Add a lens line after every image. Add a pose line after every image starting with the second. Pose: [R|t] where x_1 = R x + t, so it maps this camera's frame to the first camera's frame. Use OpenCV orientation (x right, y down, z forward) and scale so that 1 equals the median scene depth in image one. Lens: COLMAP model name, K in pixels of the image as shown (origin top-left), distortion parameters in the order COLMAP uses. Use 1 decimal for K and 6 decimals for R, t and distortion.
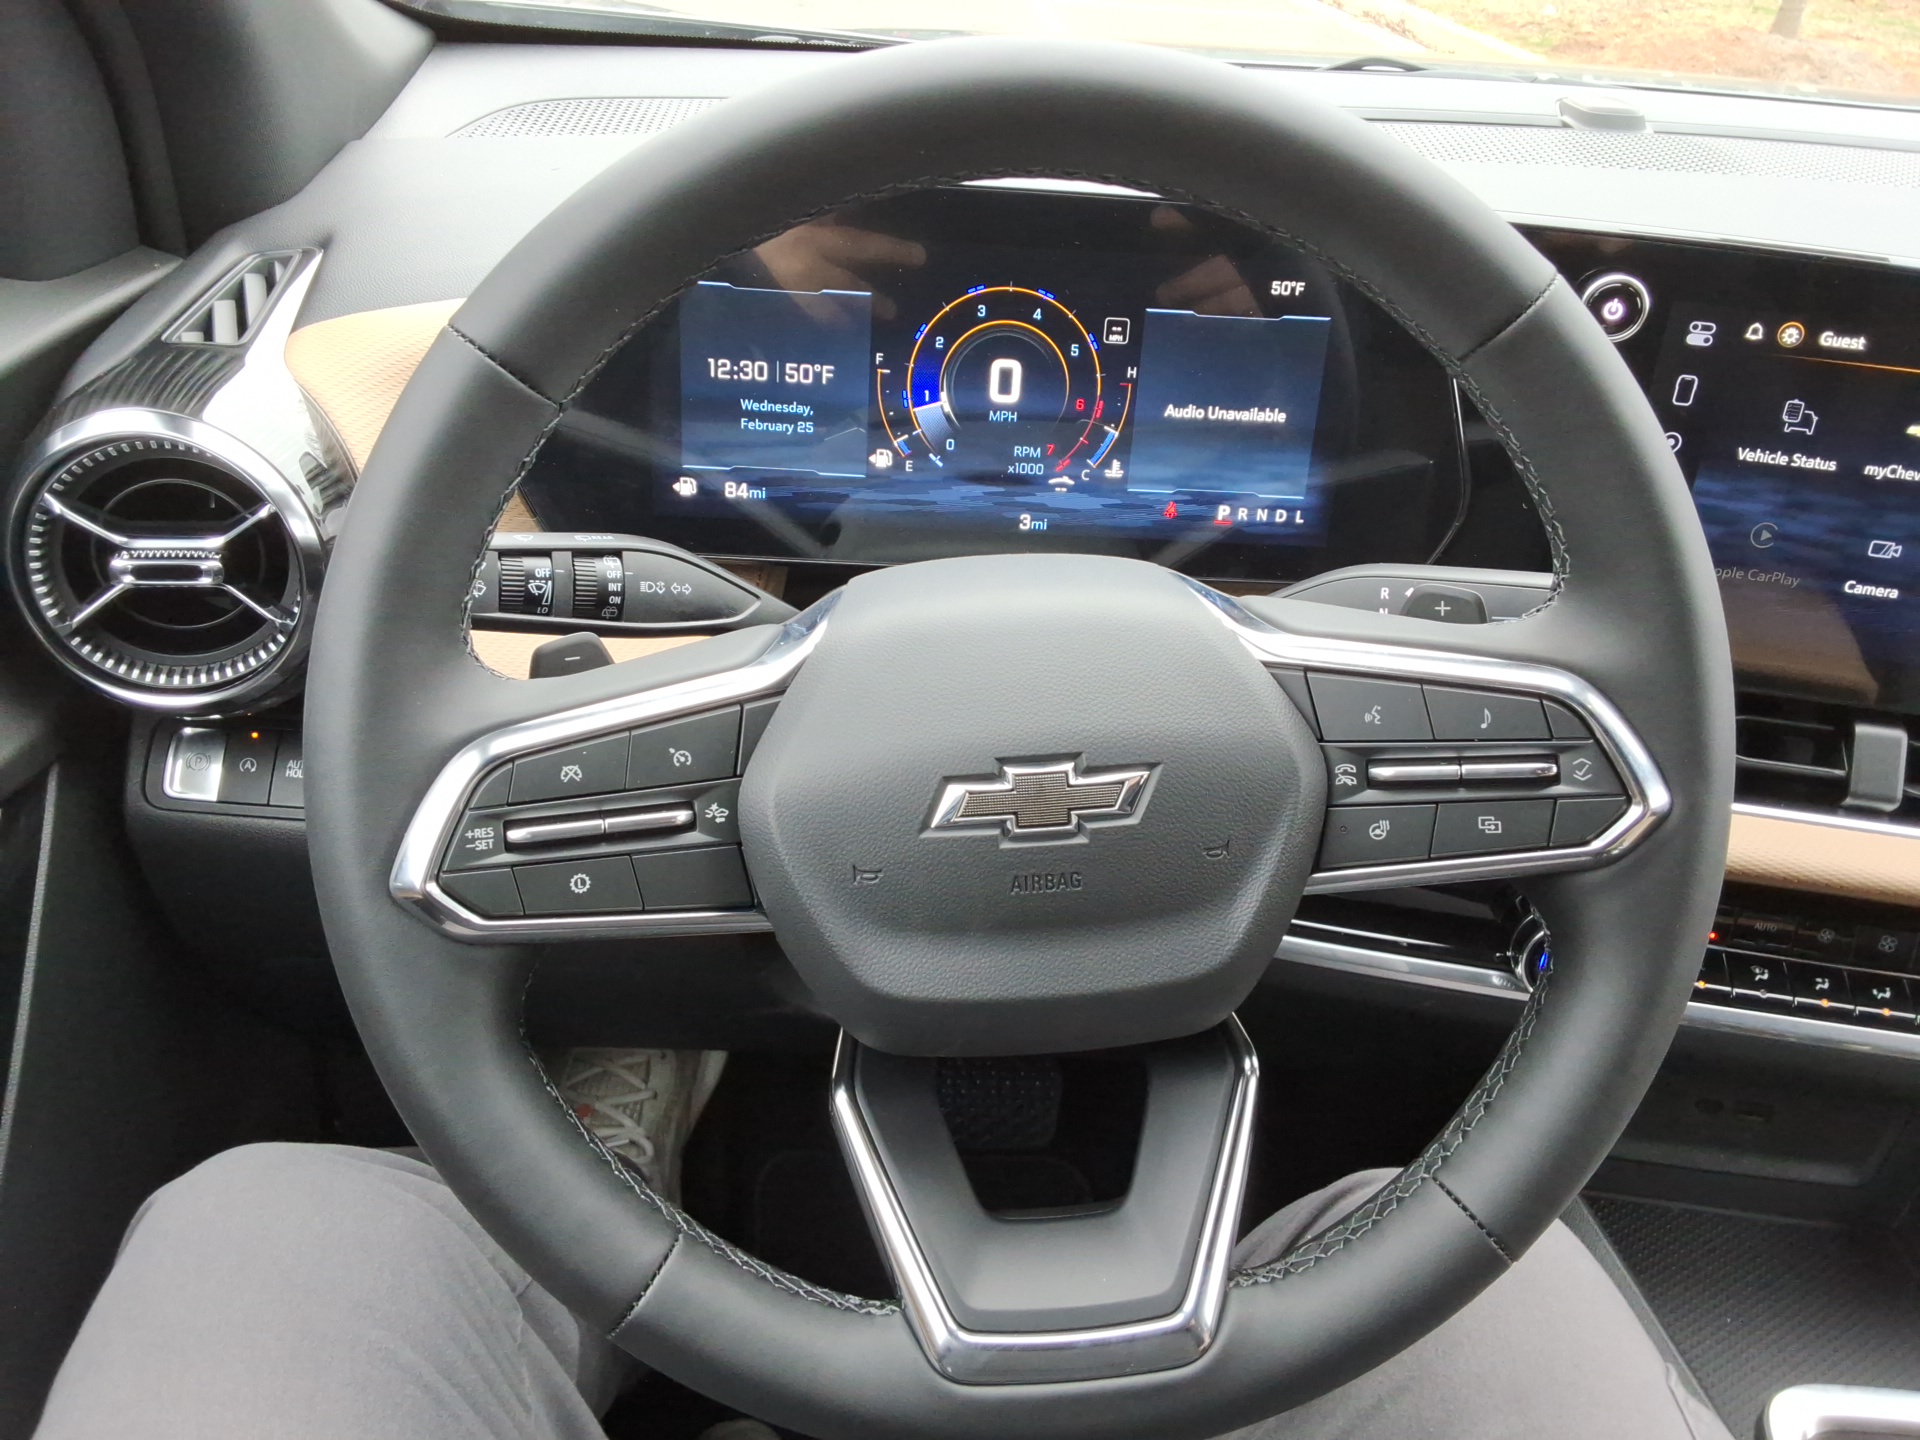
lens RADIAL K [[1523.9, 0, 980.4], [0, 1523.9, 695.8], [0, 0, 1]] dist [0.152422, -0.247453]
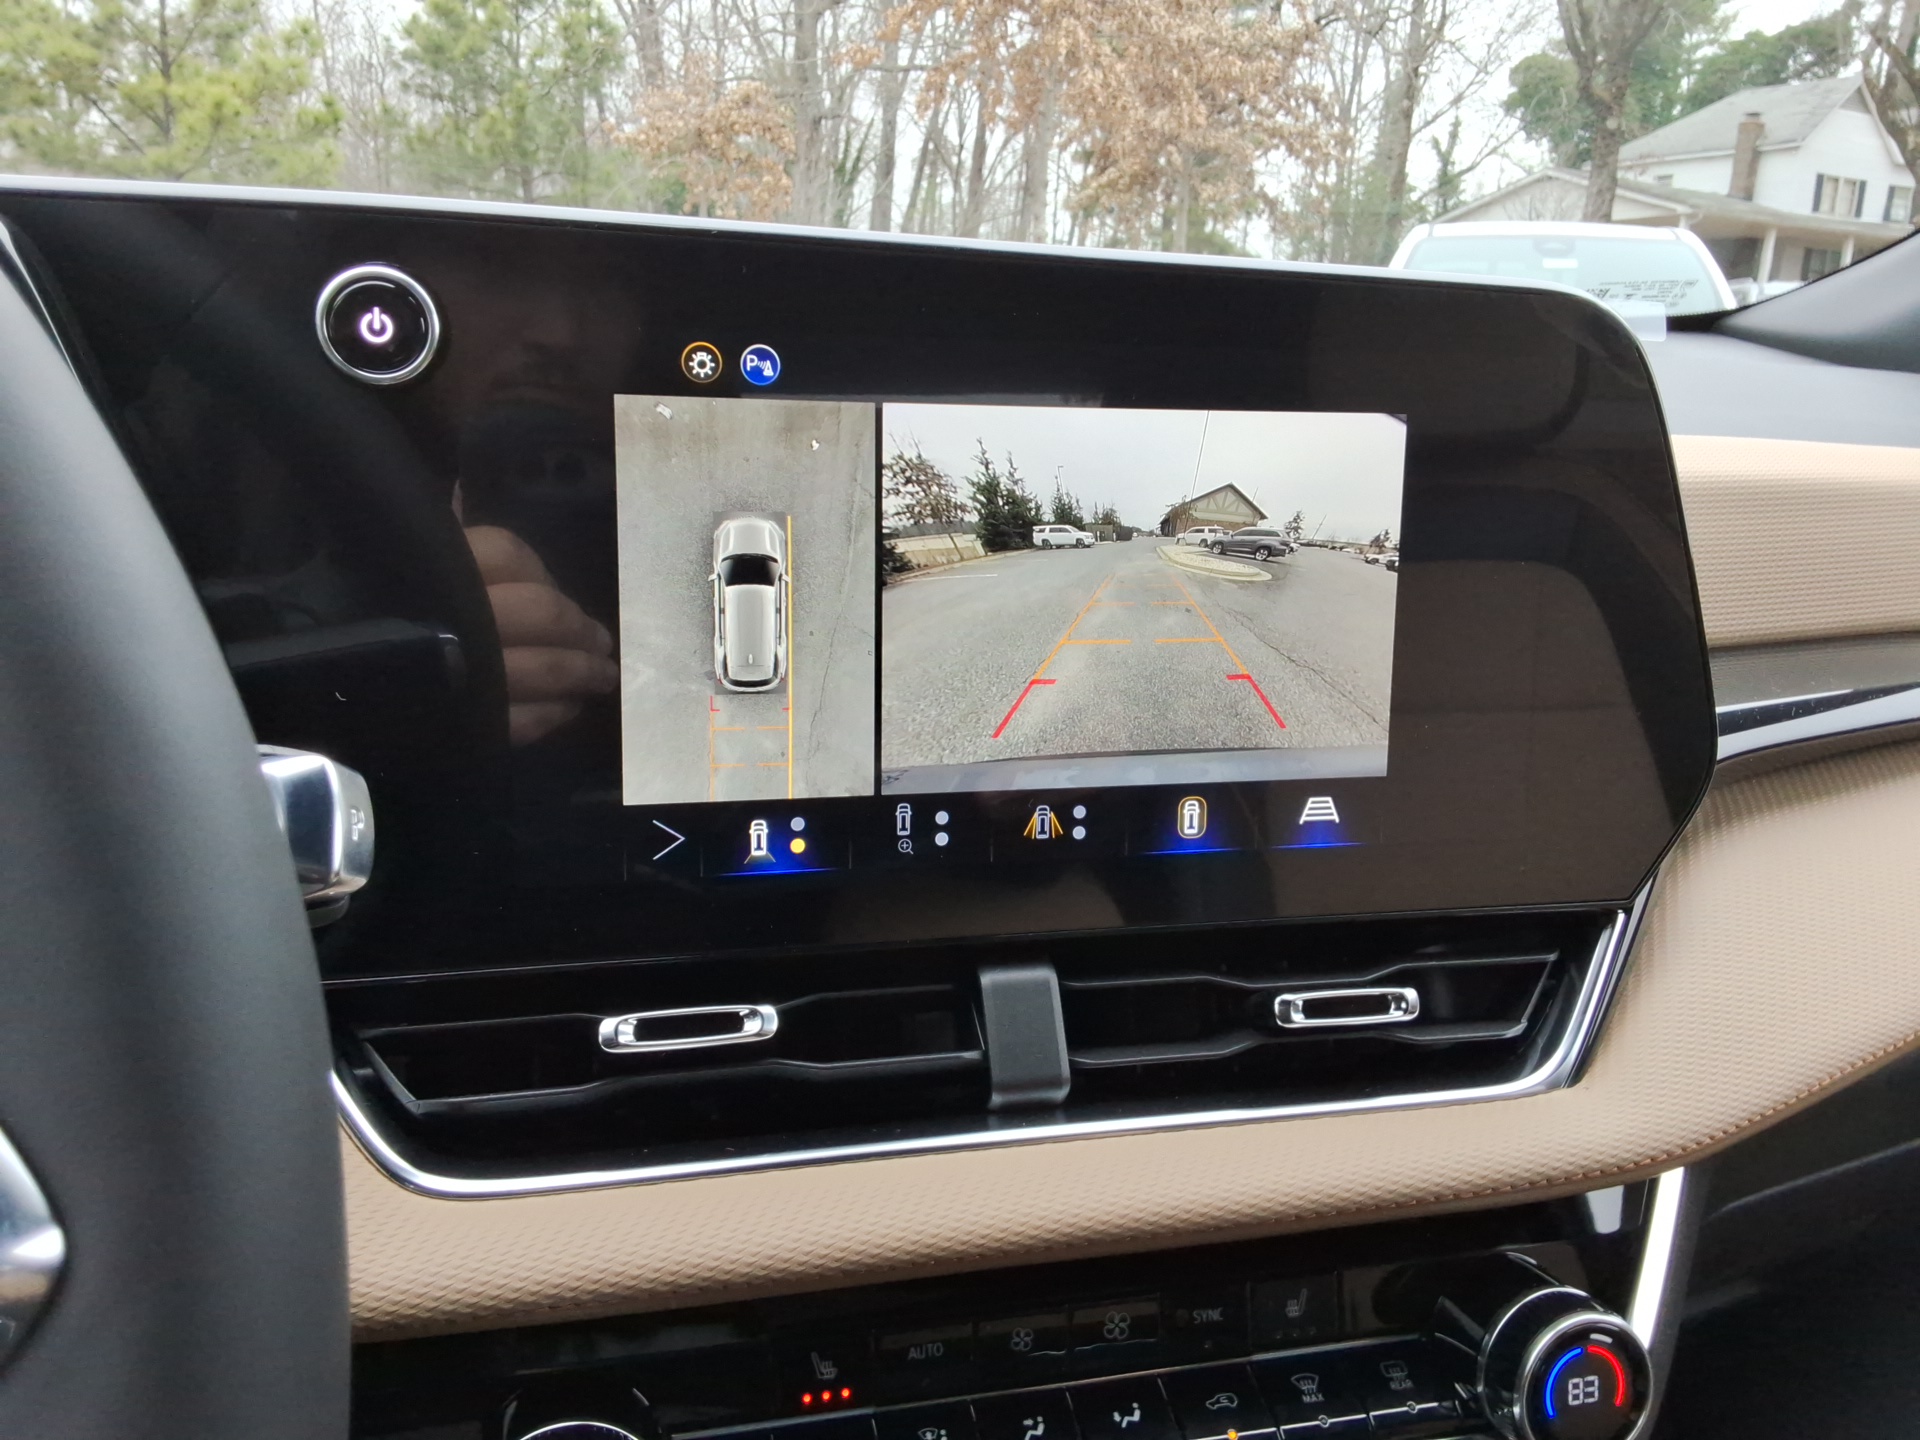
lens RADIAL K [[1540.7, 0, 970.7], [0, 1540.7, 694.7], [0, 0, 1]] dist [0.093788, -0.157598]
pose [[0.920042, -0.121622, 0.372466, 0.374613], [0.216245, 0.950334, -0.223839, 0.055492], [-0.326743, 0.286485, 0.900647, 0.451819]]
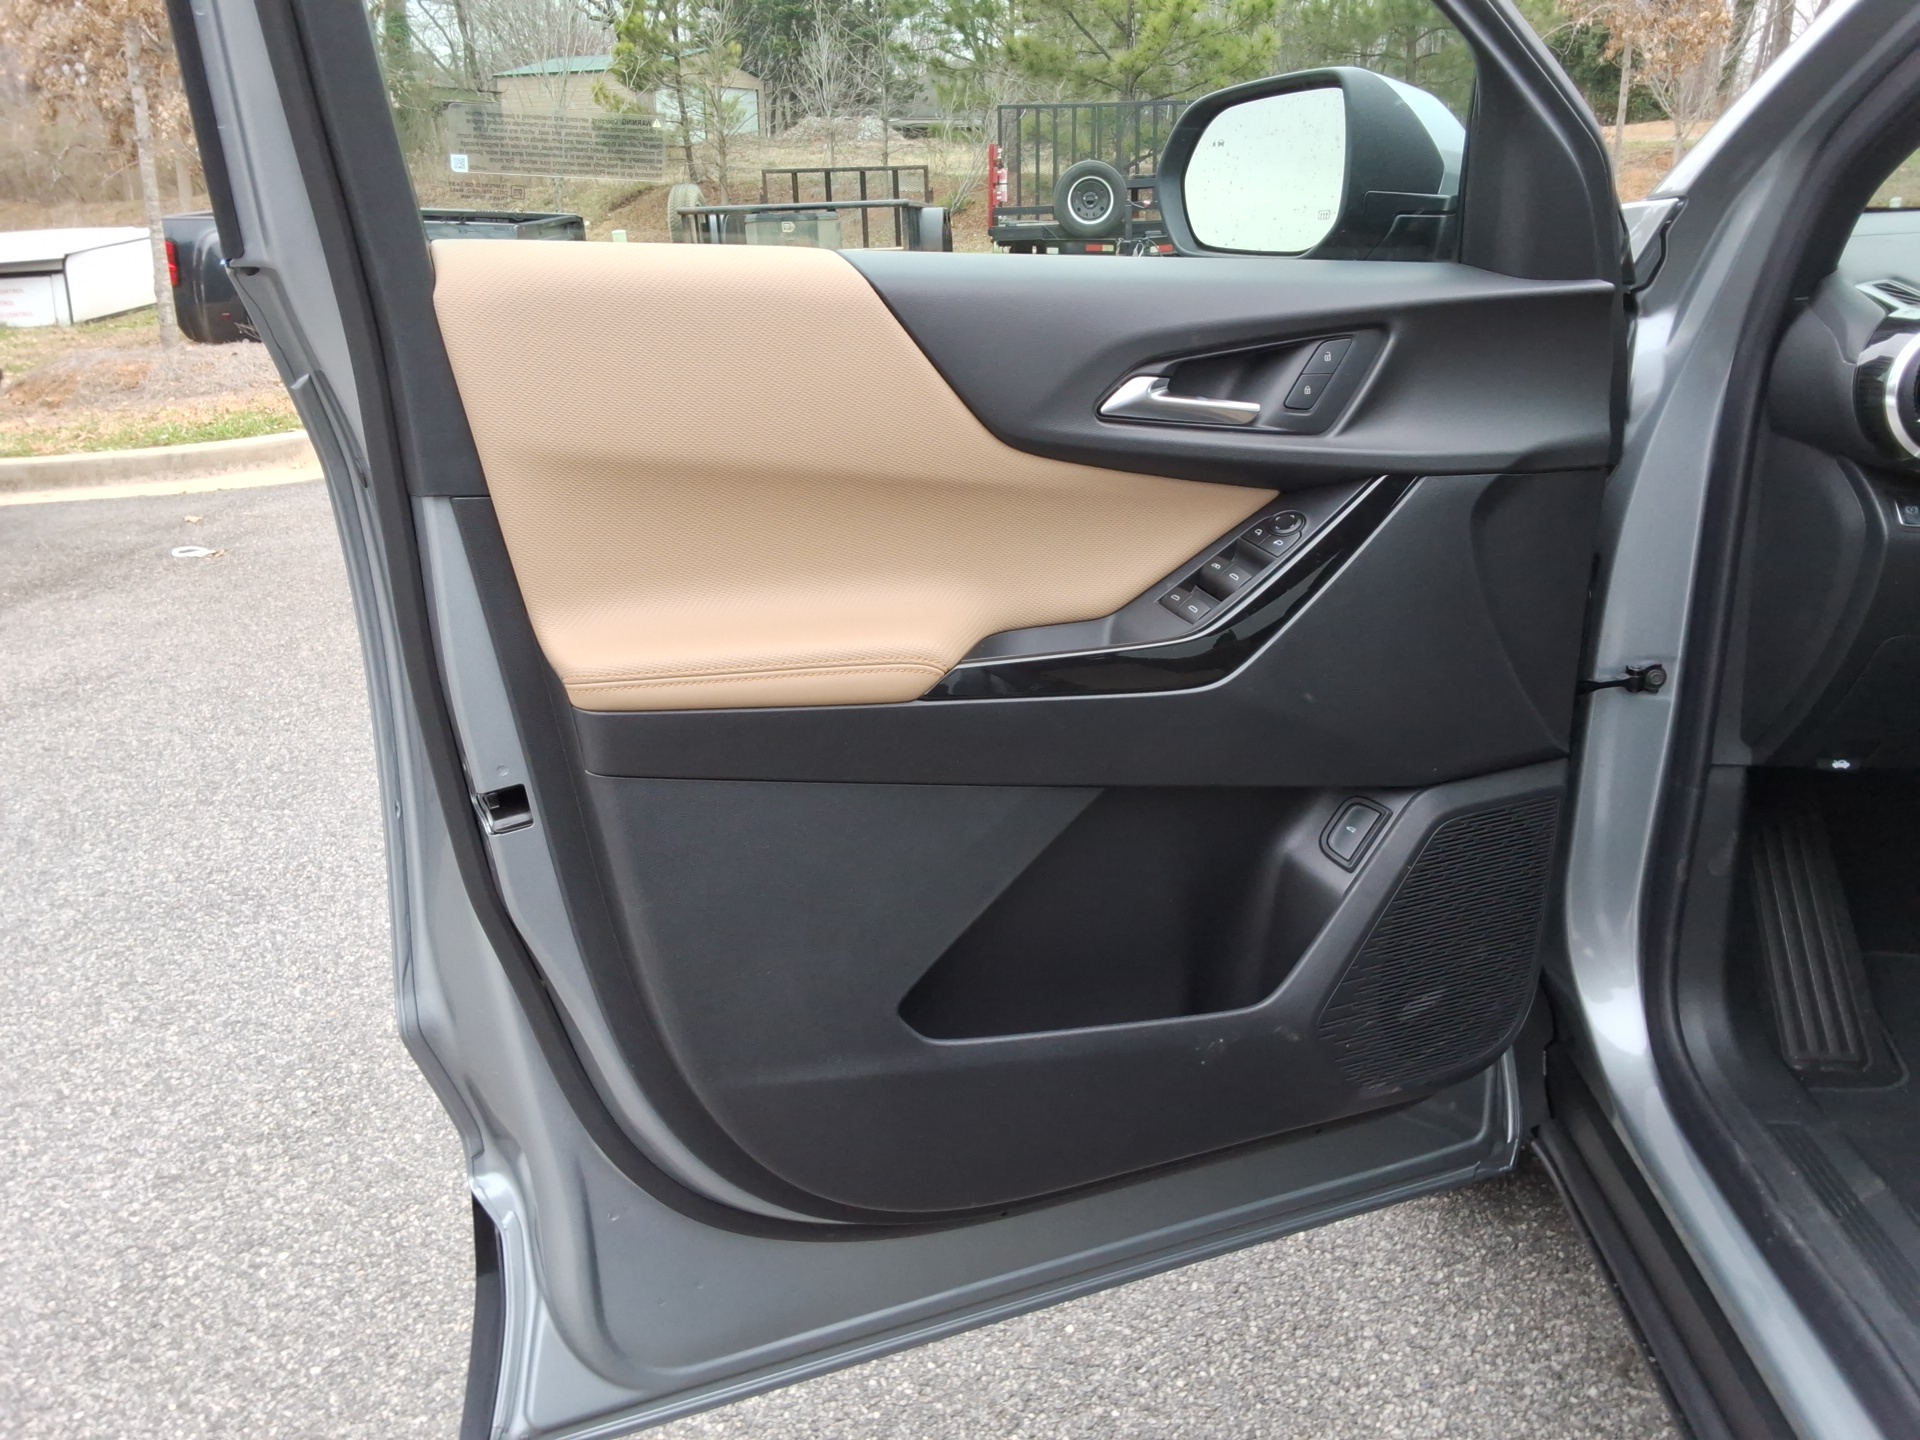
lens RADIAL K [[1531.9, 0, 985.7], [0, 1531.9, 697.3], [0, 0, 1]] dist [0.106472, -0.161139]
pose [[0.991744, -0.062631, -0.111901, -1.539578], [0.038802, 0.978275, -0.203648, 0.632480], [0.122224, 0.197624, 0.972628, -1.070799]]
